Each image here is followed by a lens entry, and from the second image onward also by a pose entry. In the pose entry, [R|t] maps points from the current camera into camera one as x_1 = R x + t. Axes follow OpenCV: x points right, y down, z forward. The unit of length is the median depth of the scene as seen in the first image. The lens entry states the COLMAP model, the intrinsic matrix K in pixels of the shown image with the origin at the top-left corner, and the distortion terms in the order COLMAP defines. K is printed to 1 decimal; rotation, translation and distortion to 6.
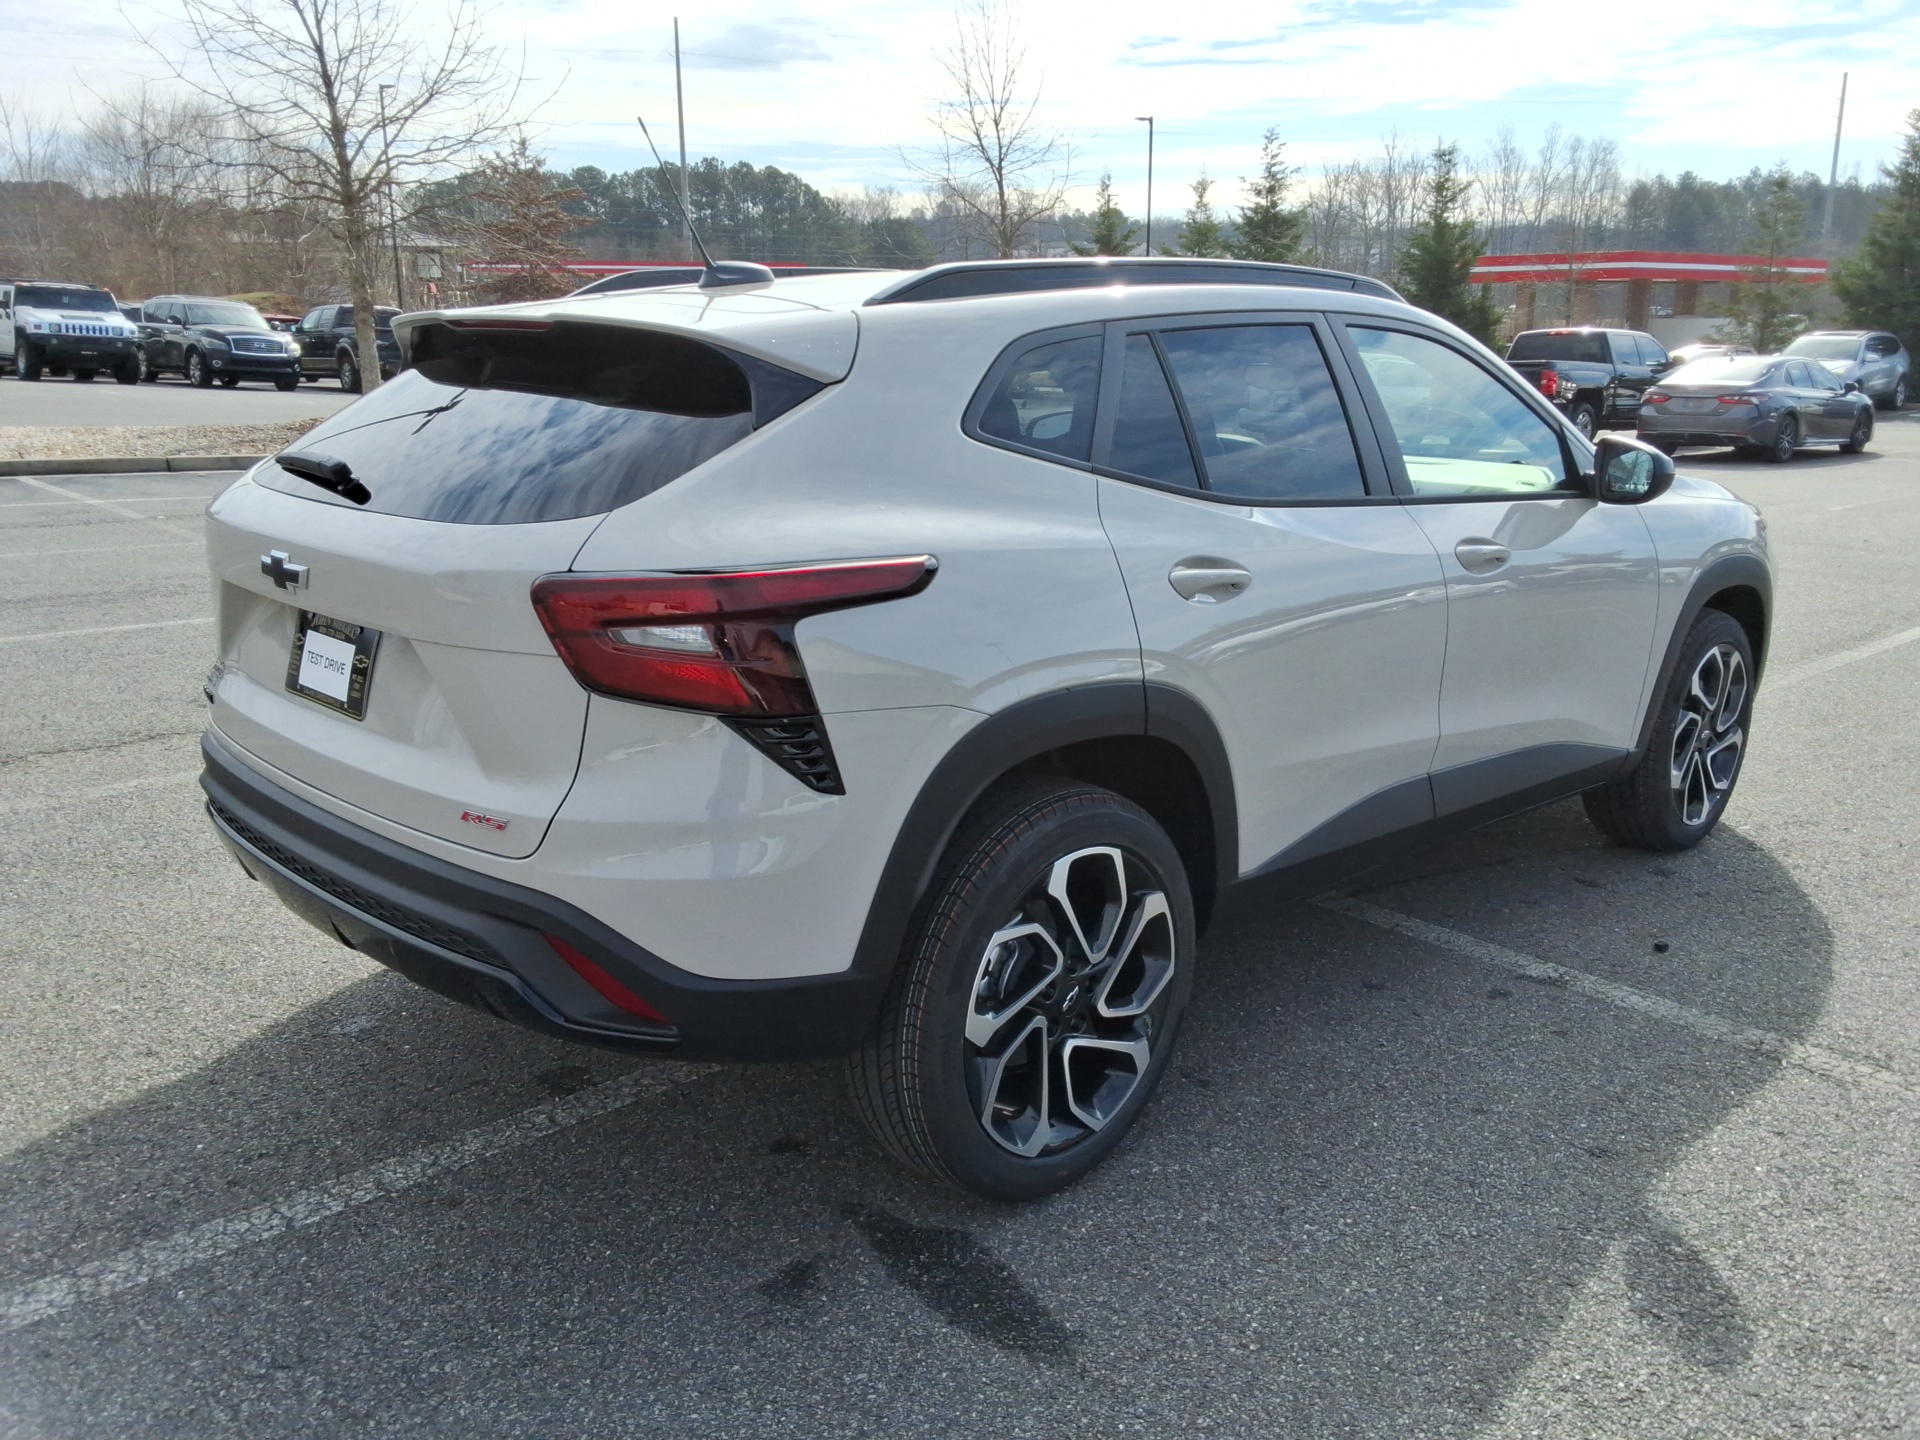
lens RADIAL K [[1531.4, 0, 974.7], [0, 1531.4, 714.6], [0, 0, 1]] dist [0.092772, -0.130062]
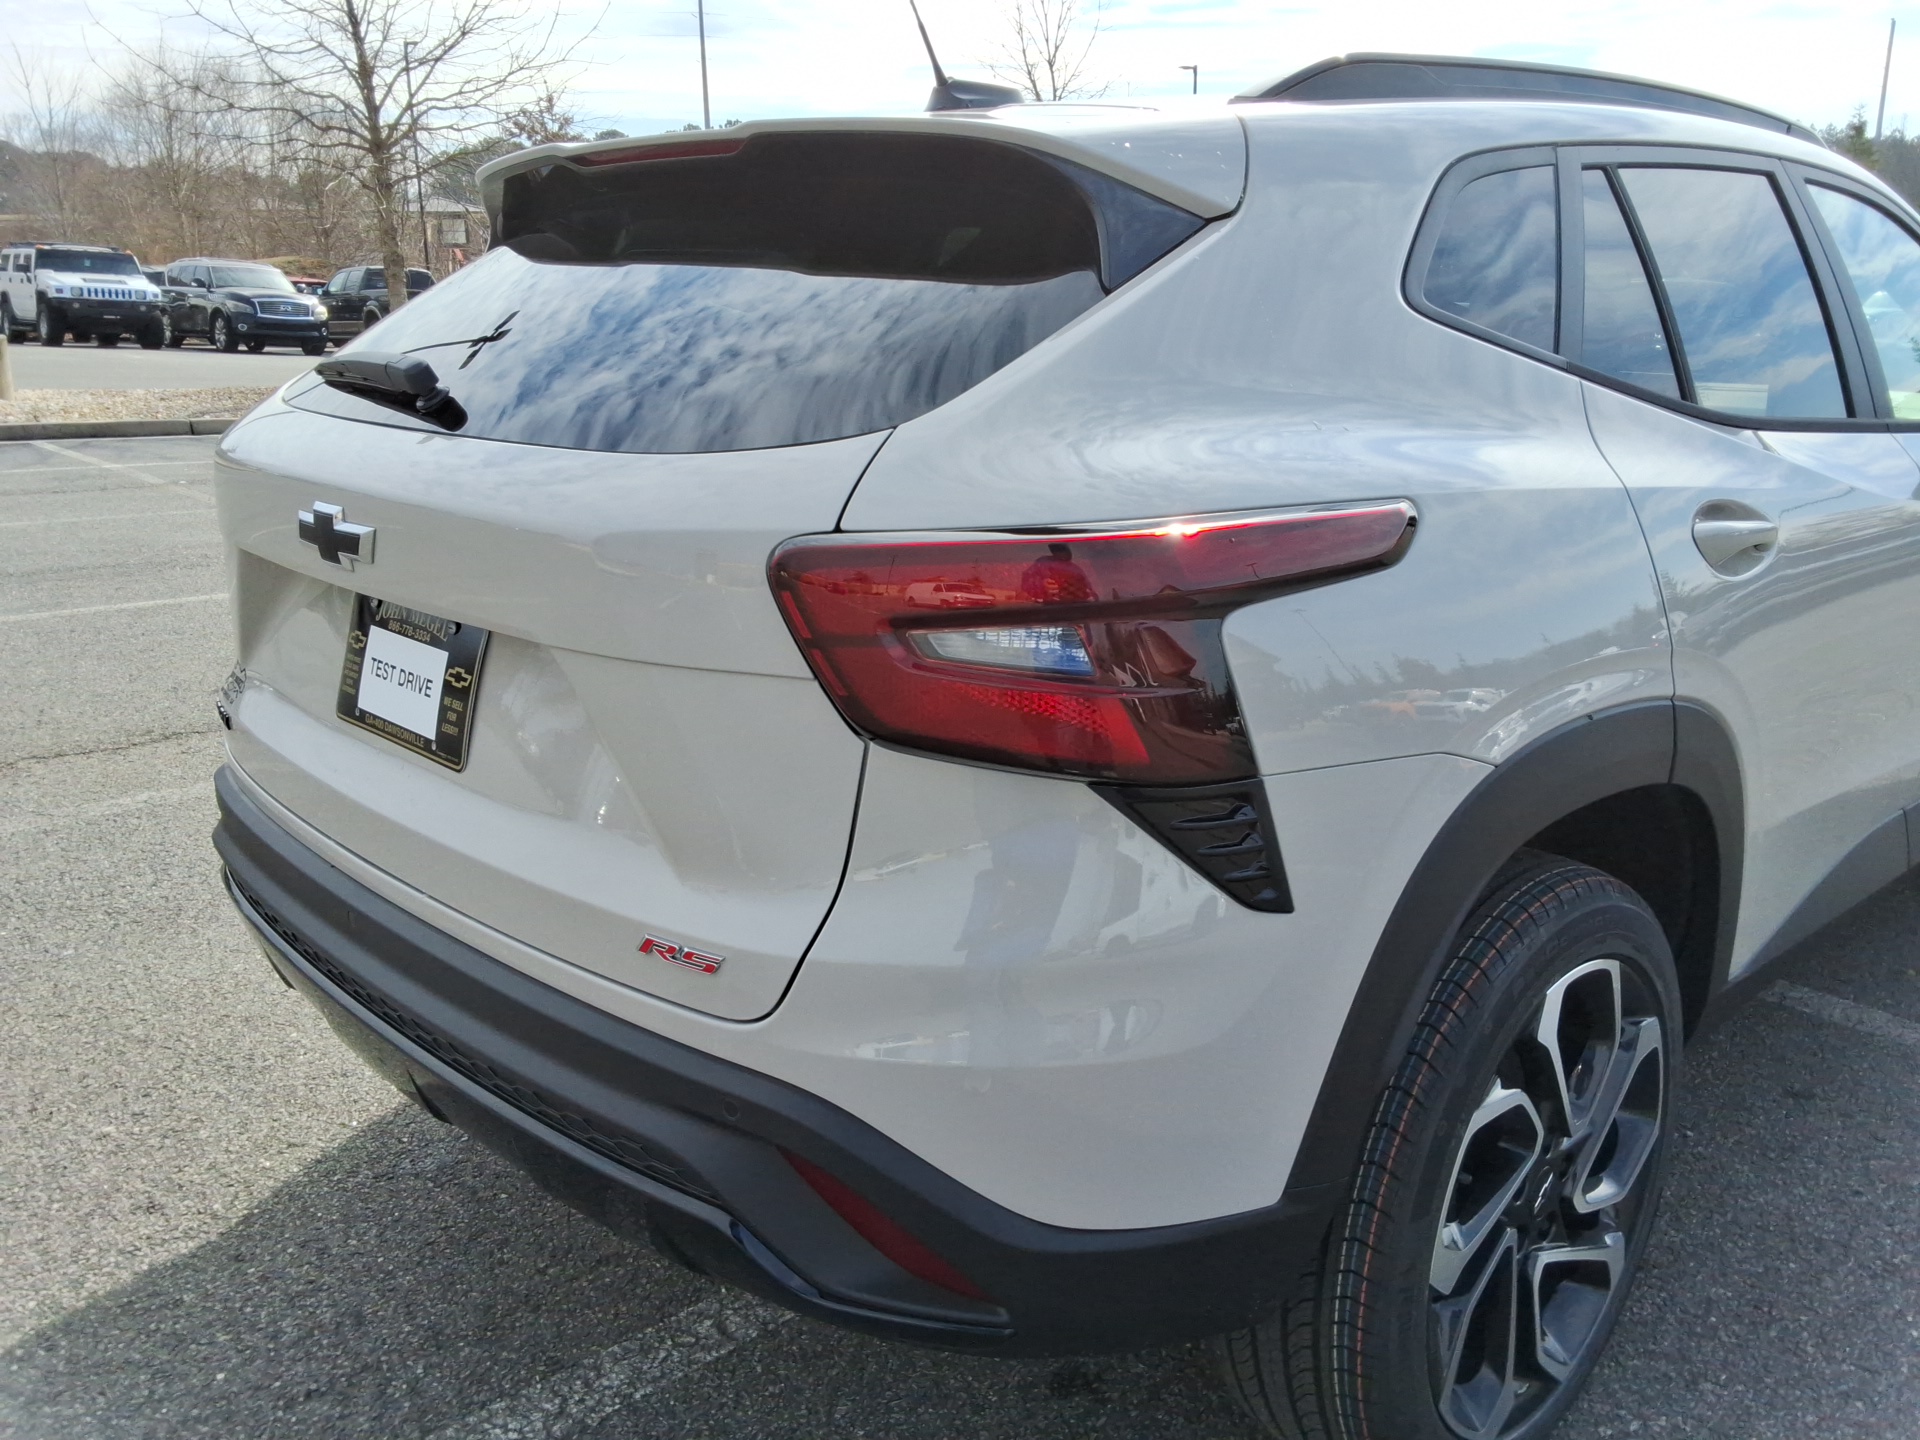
lens RADIAL K [[1531.4, 0, 974.6], [0, 1531.4, 713.7], [0, 0, 1]] dist [0.092772, -0.130062]
pose [[0.999861, -0.003158, -0.016391, -0.152844], [0.003500, 0.999776, 0.020862, -0.027965], [0.016321, -0.020917, 0.999648, 0.325425]]
